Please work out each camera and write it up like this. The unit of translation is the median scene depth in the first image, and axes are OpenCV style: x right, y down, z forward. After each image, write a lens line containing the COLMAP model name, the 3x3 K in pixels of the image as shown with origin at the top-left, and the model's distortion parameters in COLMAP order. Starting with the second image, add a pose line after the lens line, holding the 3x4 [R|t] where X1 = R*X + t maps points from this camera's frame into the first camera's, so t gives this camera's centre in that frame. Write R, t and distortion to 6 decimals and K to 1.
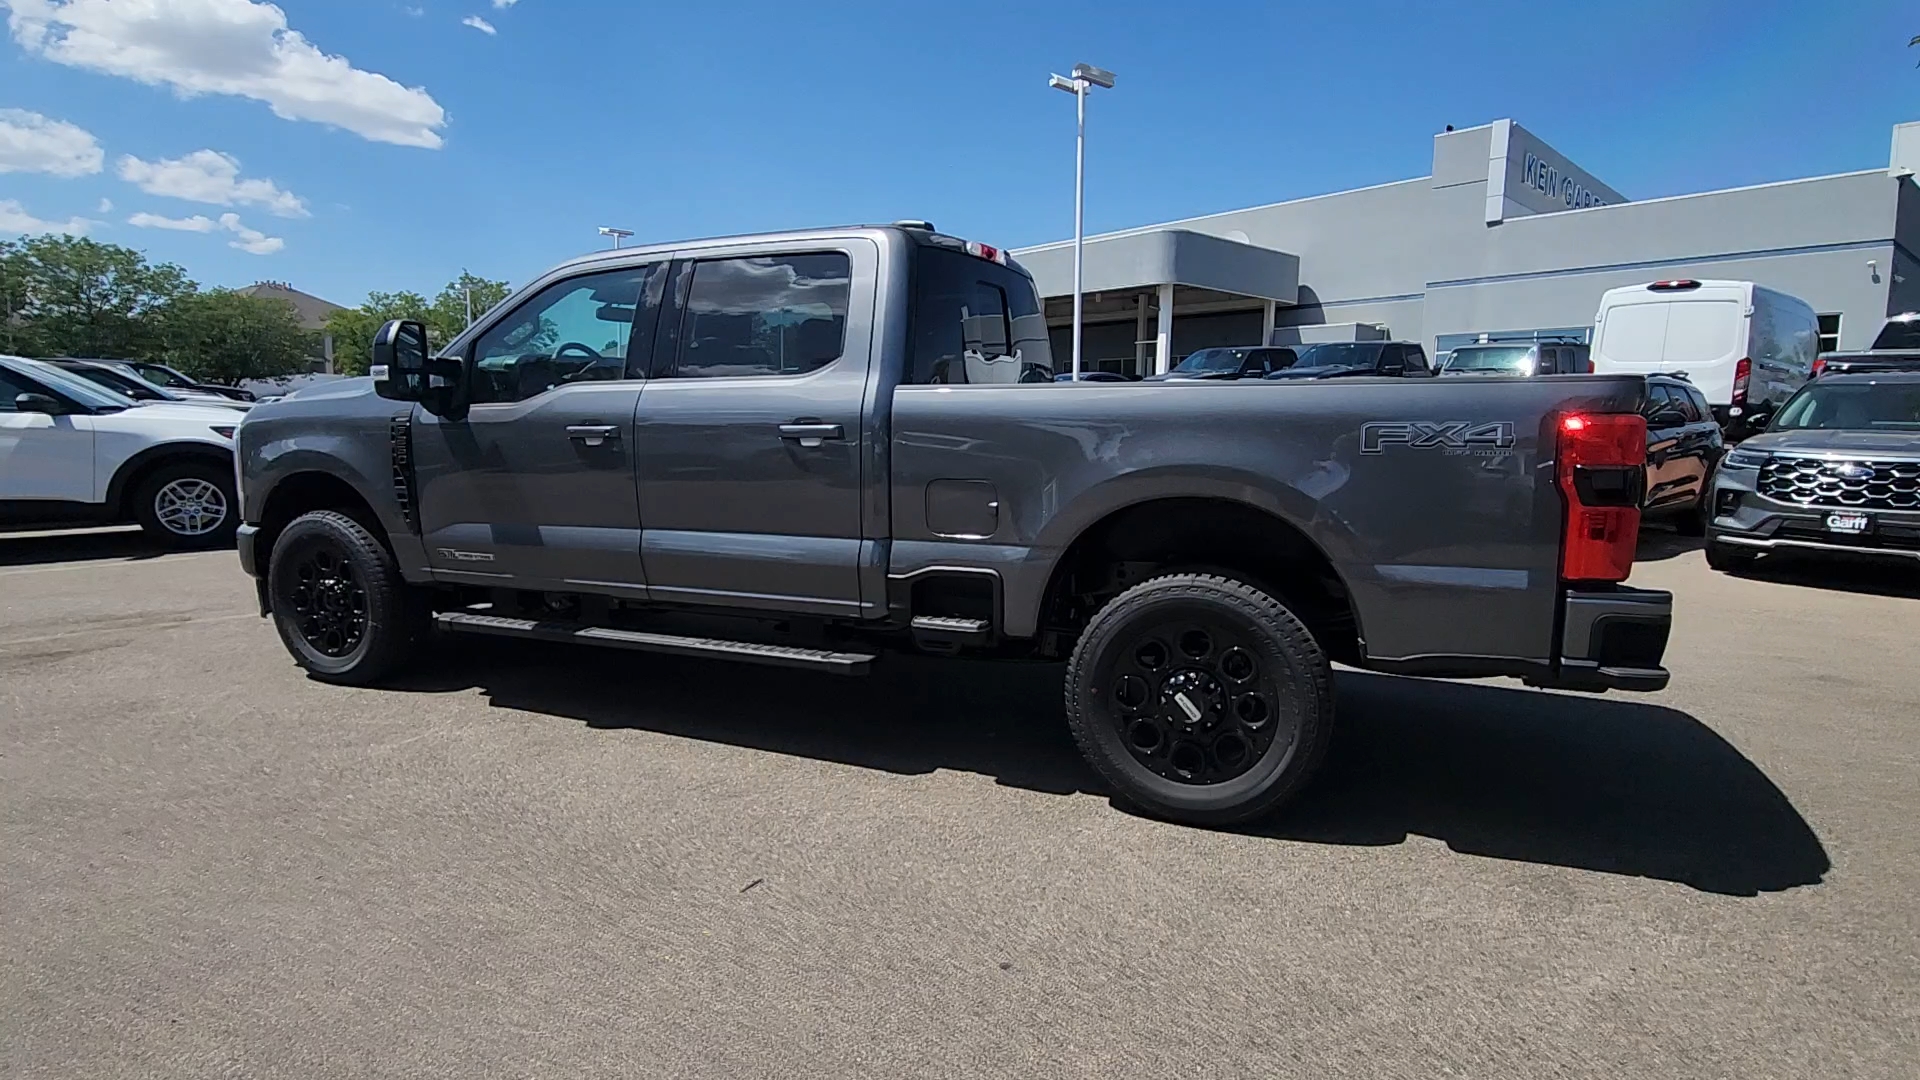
lens RADIAL K [[1007.5, 0, 961.3], [0, 1007.5, 537.5], [0, 0, 1]] dist [0.013027, -0.006292]
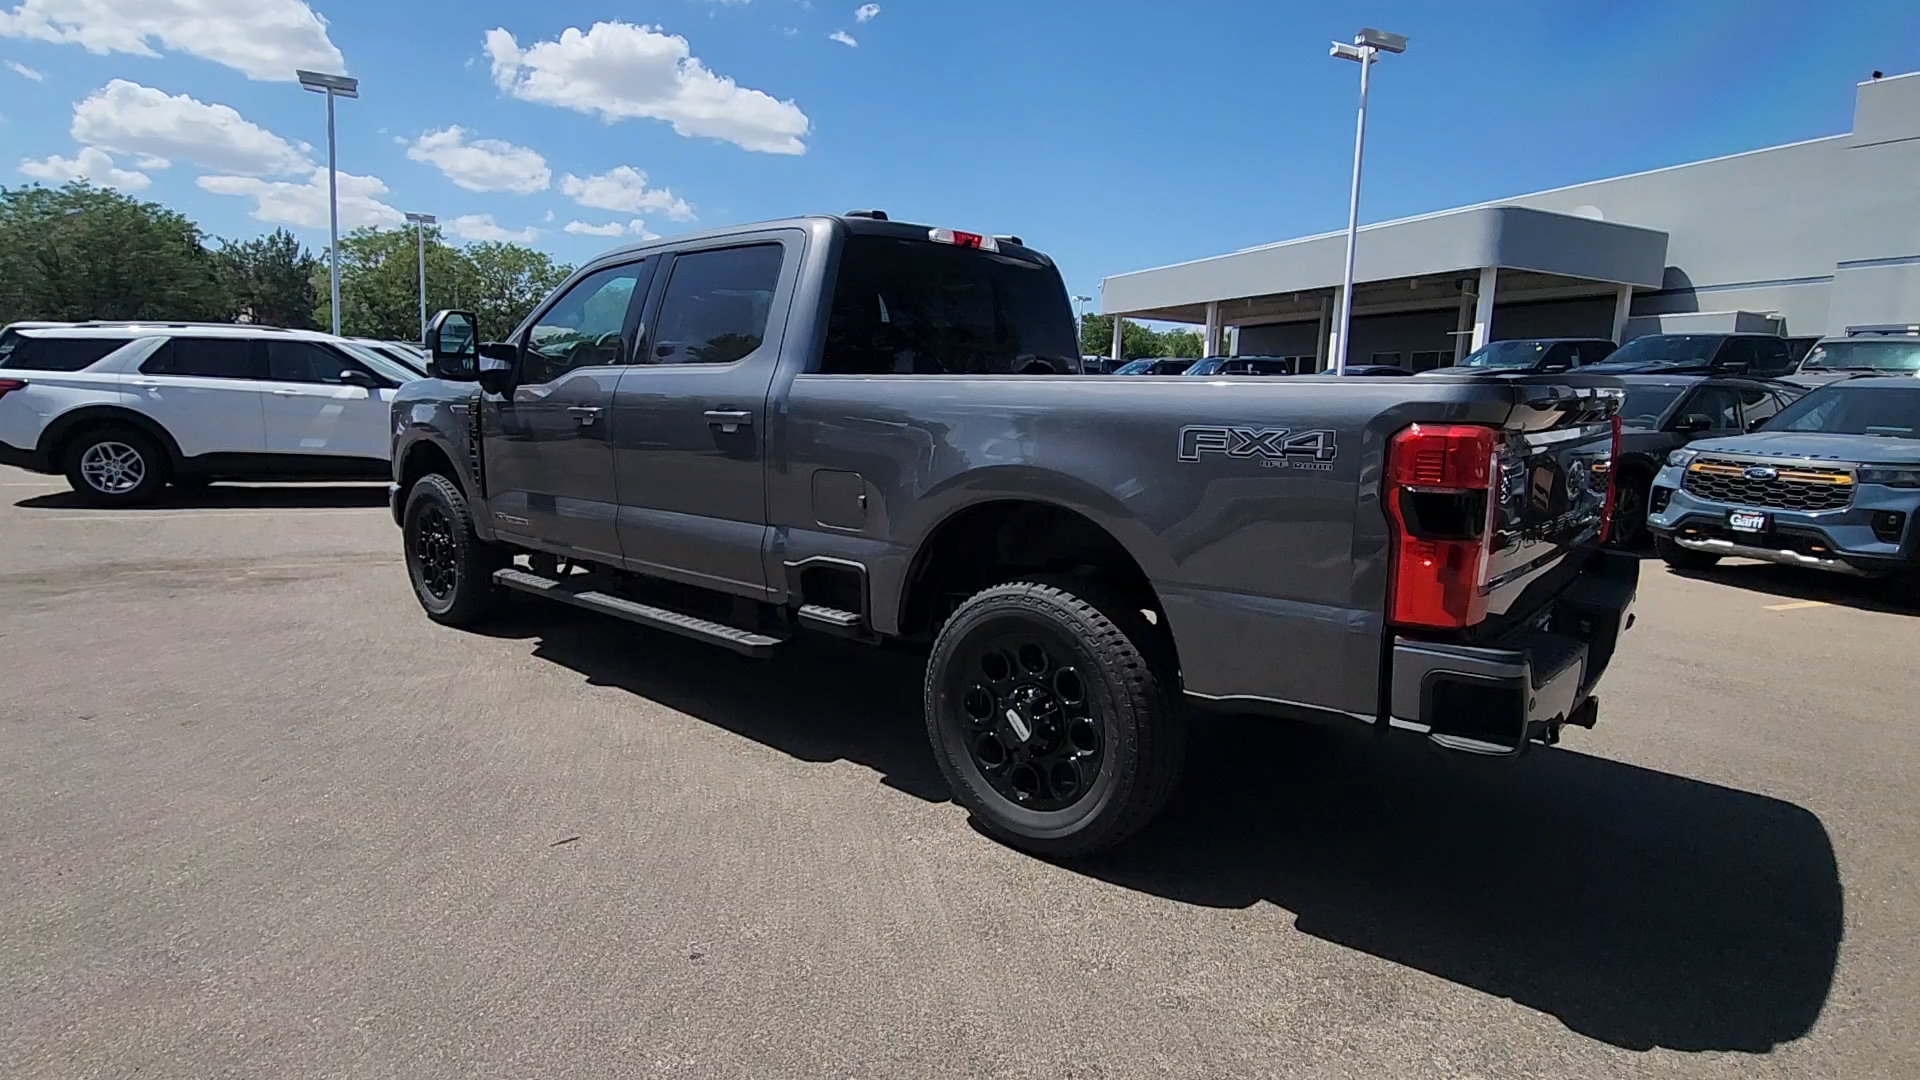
lens RADIAL K [[1007.5, 0, 968.9], [0, 1007.5, 540.8], [0, 0, 1]] dist [0.001970, 0.002533]
pose [[0.953131, 0.065334, -0.295421, 0.183451], [-0.061355, 0.997857, 0.022730, -0.008344], [0.296273, -0.003539, 0.955097, 0.040155]]
